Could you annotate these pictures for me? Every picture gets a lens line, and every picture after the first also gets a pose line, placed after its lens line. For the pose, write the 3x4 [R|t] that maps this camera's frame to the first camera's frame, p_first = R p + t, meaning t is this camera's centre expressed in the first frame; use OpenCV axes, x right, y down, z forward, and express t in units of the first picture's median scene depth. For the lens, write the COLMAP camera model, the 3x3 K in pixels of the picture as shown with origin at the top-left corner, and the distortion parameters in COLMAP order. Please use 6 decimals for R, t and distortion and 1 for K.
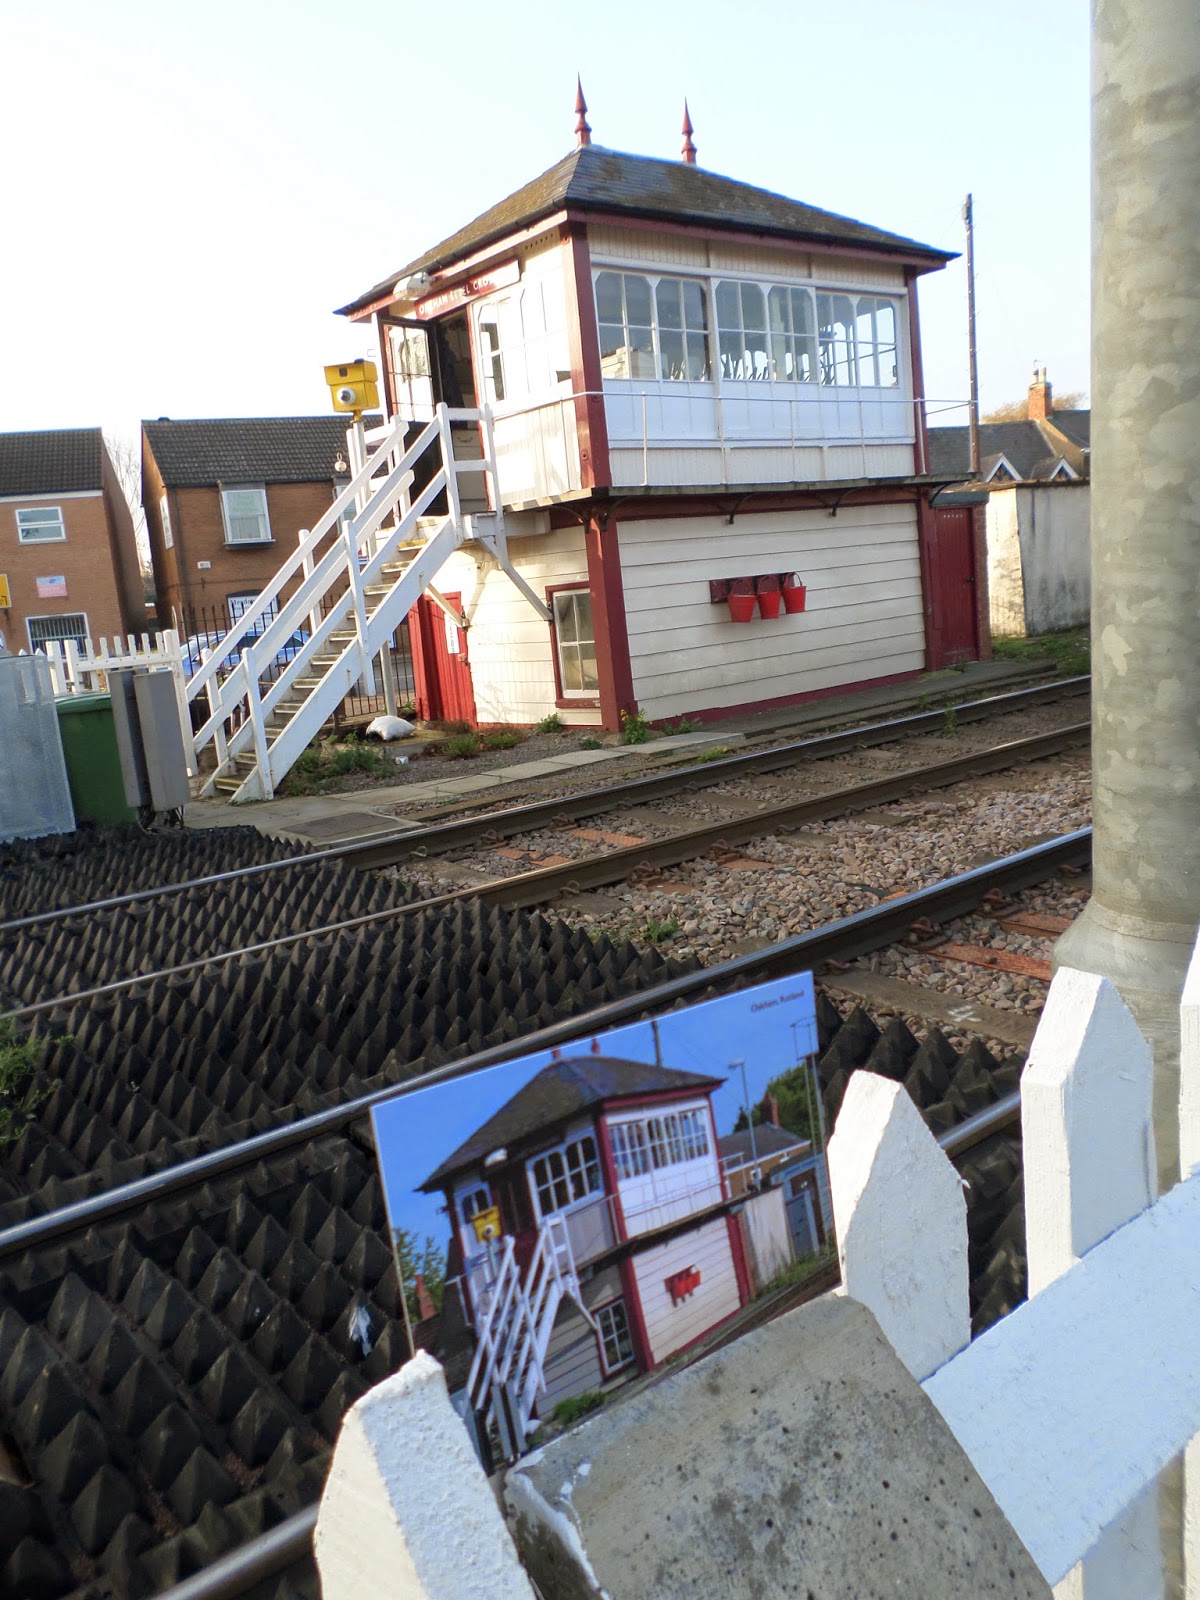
lens RADIAL K [[1243.6, 0, 600.0], [0, 1243.6, 800.0], [0, 0, 1]] dist [0.008068, -0.001282]
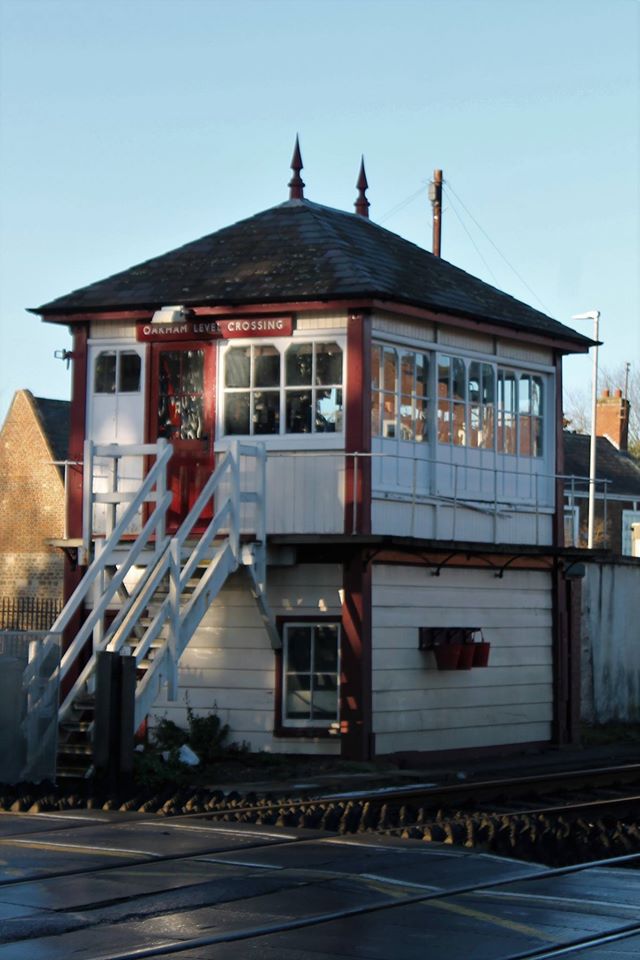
lens RADIAL K [[2587.3, 0, 320.0], [0, 2587.3, 480.0], [0, 0, 1]] dist [0.145934, 0.269564]
pose [[0.927839, 0.126584, 0.350843, -0.747085], [-0.040000, 0.968993, -0.243829, 0.229961], [-0.370830, 0.212200, 0.904133, -0.929762]]
